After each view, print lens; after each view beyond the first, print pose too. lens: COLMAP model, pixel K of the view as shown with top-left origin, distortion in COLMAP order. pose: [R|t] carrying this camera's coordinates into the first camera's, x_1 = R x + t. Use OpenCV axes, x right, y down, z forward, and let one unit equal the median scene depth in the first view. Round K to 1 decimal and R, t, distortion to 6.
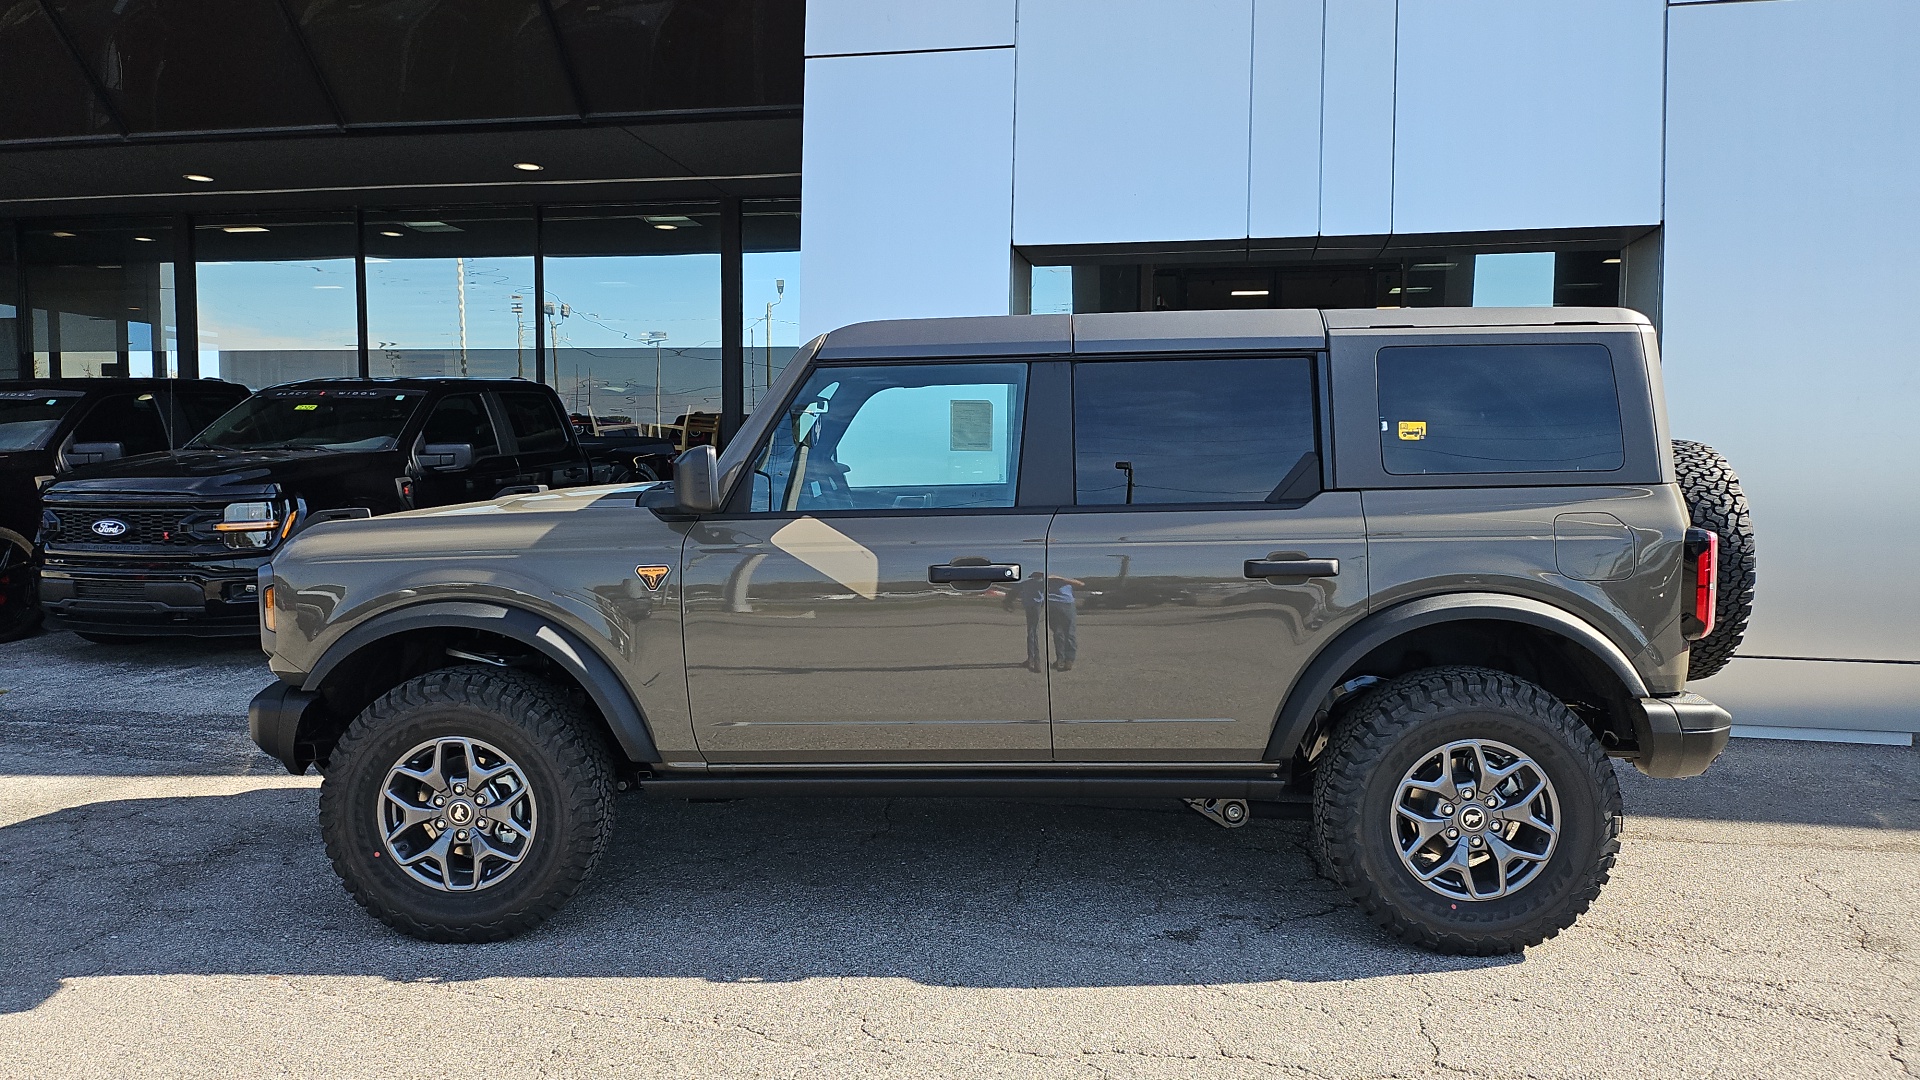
lens RADIAL K [[1363.9, 0, 960.1], [0, 1363.9, 541.8], [0, 0, 1]] dist [0.035632, -0.005013]
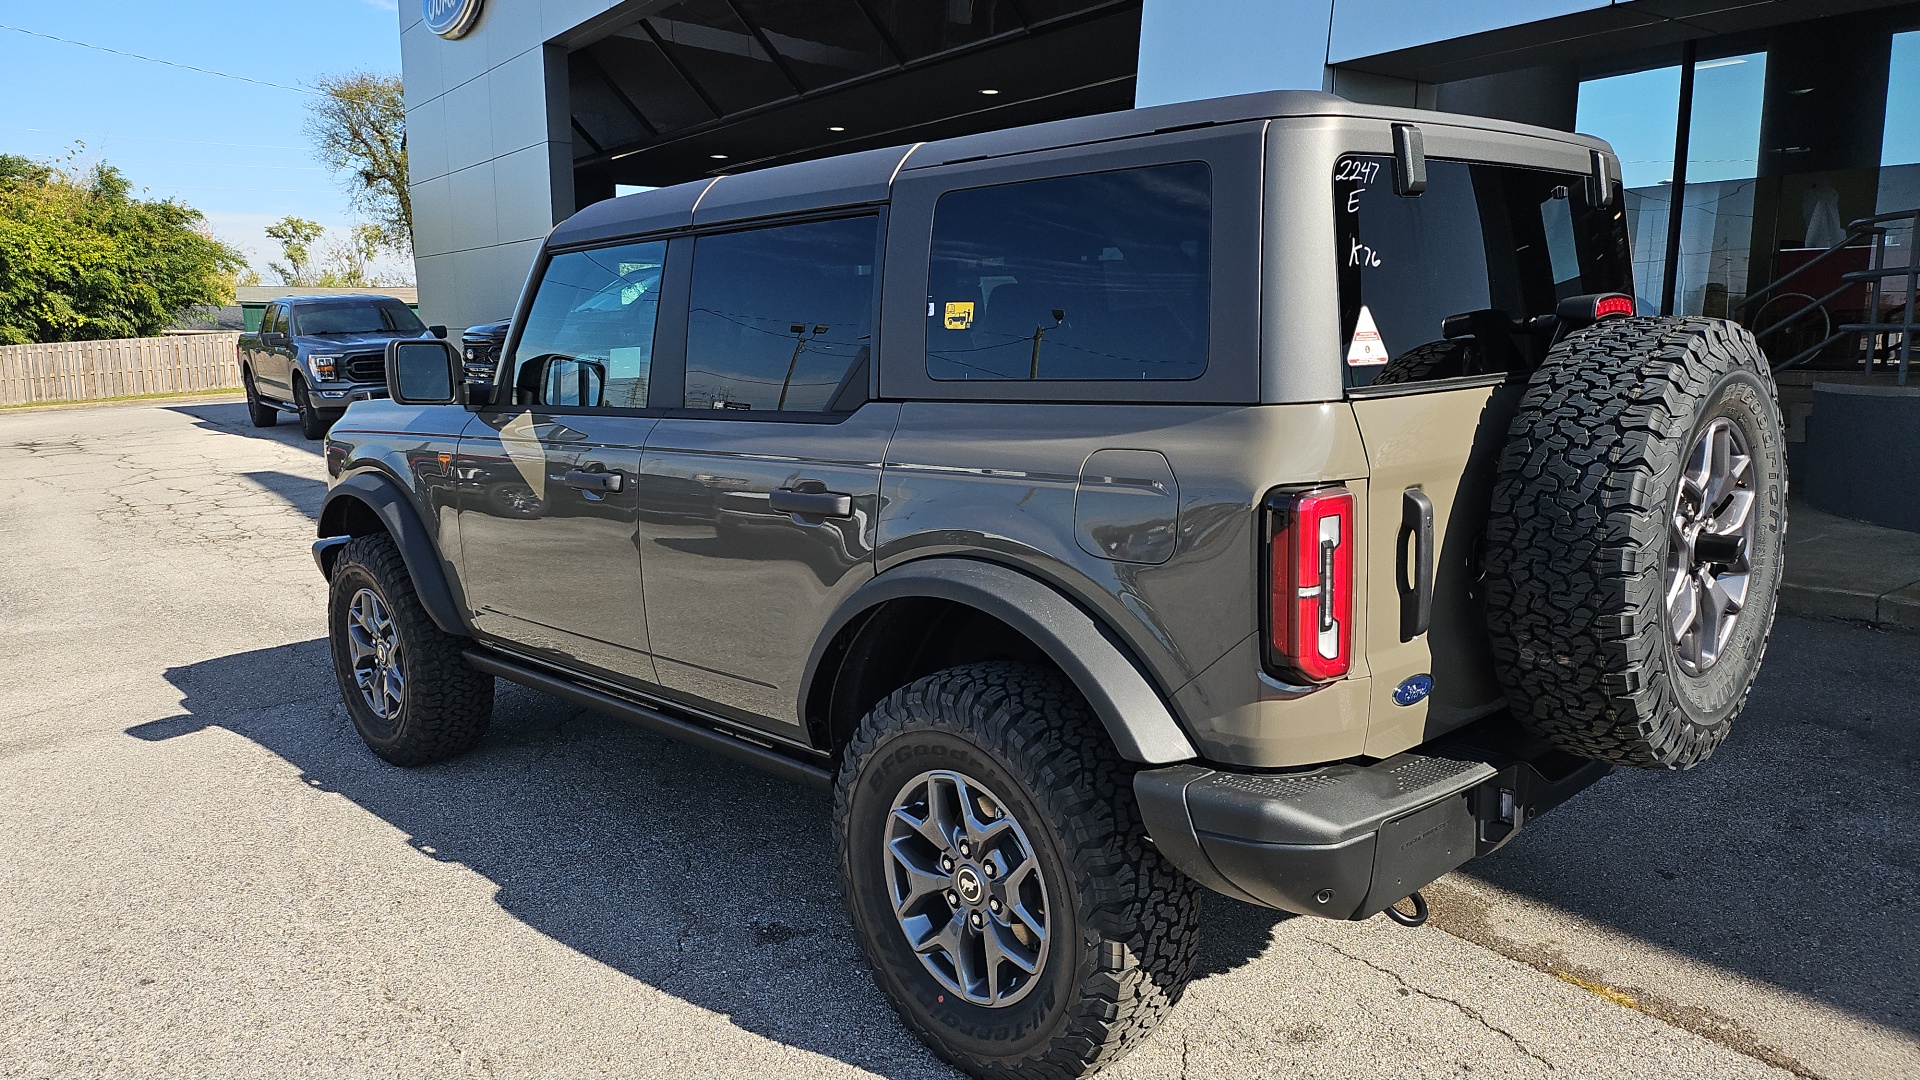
lens RADIAL K [[1363.9, 0, 948.1], [0, 1363.9, 542.4], [0, 0, 1]] dist [0.035632, -0.005013]
pose [[0.727327, 0.097881, -0.679275, 0.813090], [-0.029454, 0.993317, 0.111596, -0.045451], [0.685659, -0.061159, 0.725349, 0.504685]]
